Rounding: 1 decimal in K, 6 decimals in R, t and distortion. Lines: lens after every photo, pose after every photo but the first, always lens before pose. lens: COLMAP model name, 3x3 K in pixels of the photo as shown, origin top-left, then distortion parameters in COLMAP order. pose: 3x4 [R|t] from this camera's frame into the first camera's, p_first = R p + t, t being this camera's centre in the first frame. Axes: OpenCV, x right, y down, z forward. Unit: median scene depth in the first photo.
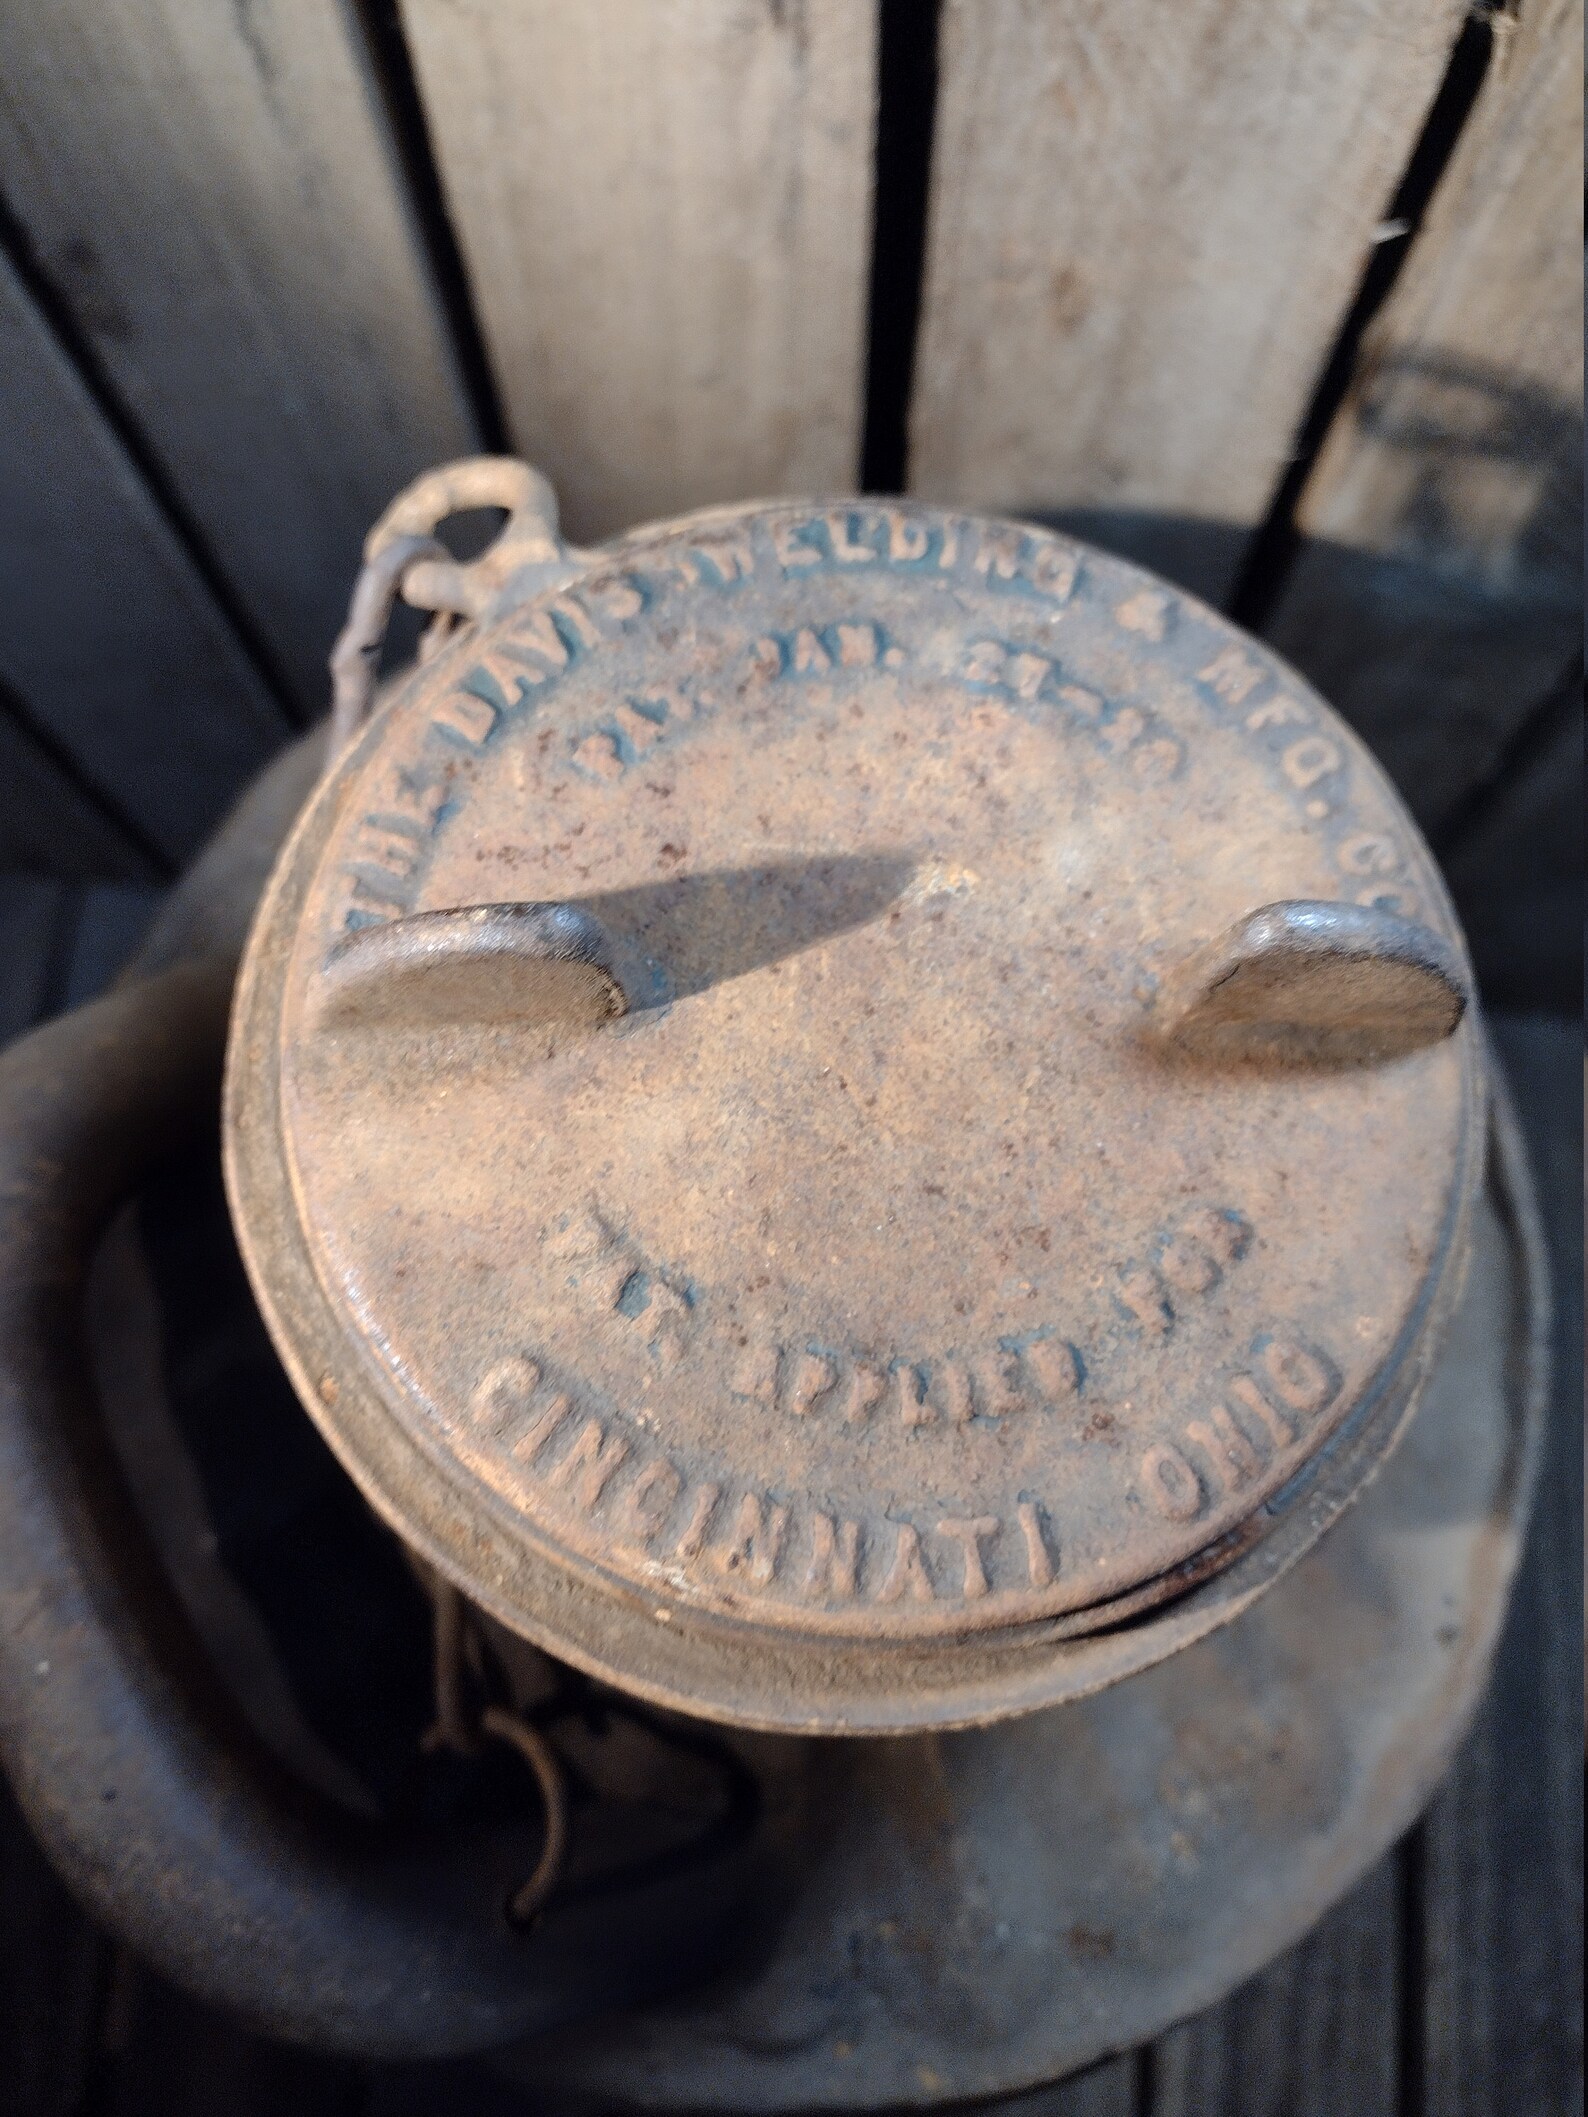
lens RADIAL K [[860.9, 0, 755.5], [0, 860.9, 1056.7], [0, 0, 1]] dist [0.013657, -0.013270]
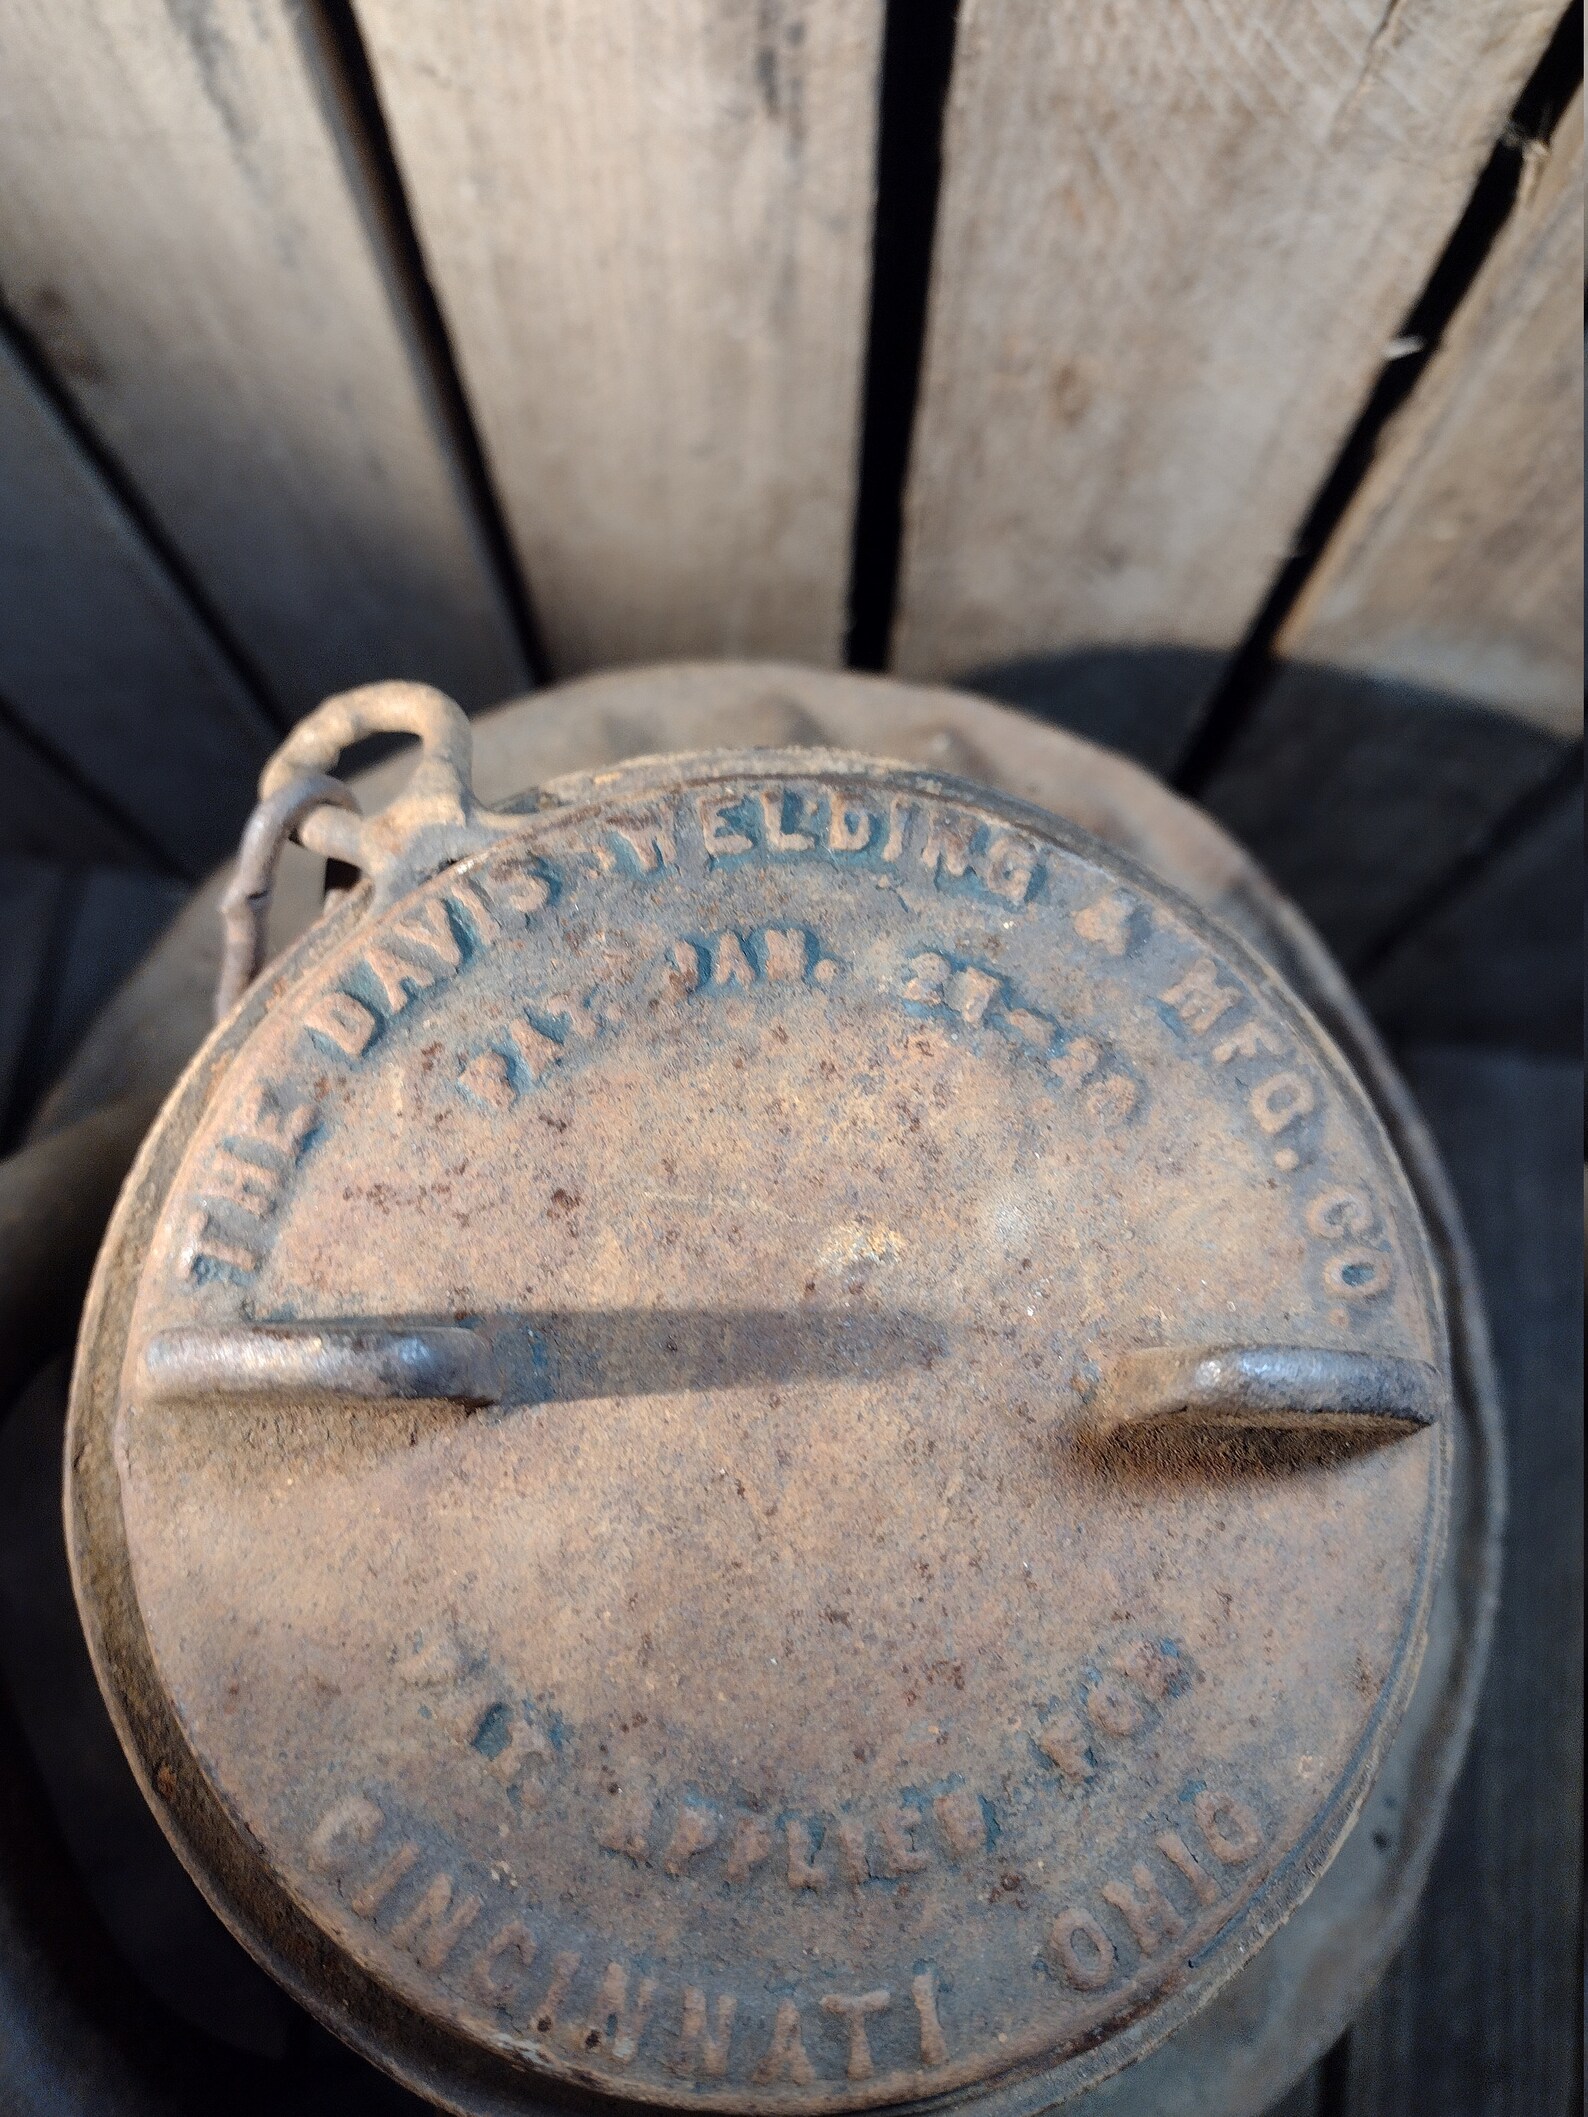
lens RADIAL K [[840.1, 0, 764.0], [0, 840.1, 1052.8], [0, 0, 1]] dist [0.015232, -0.015996]
pose [[0.999312, 0.035518, 0.010708, 0.094857], [-0.035675, 0.999254, 0.014803, -0.407684], [-0.010174, -0.015175, 0.999833, 0.130396]]
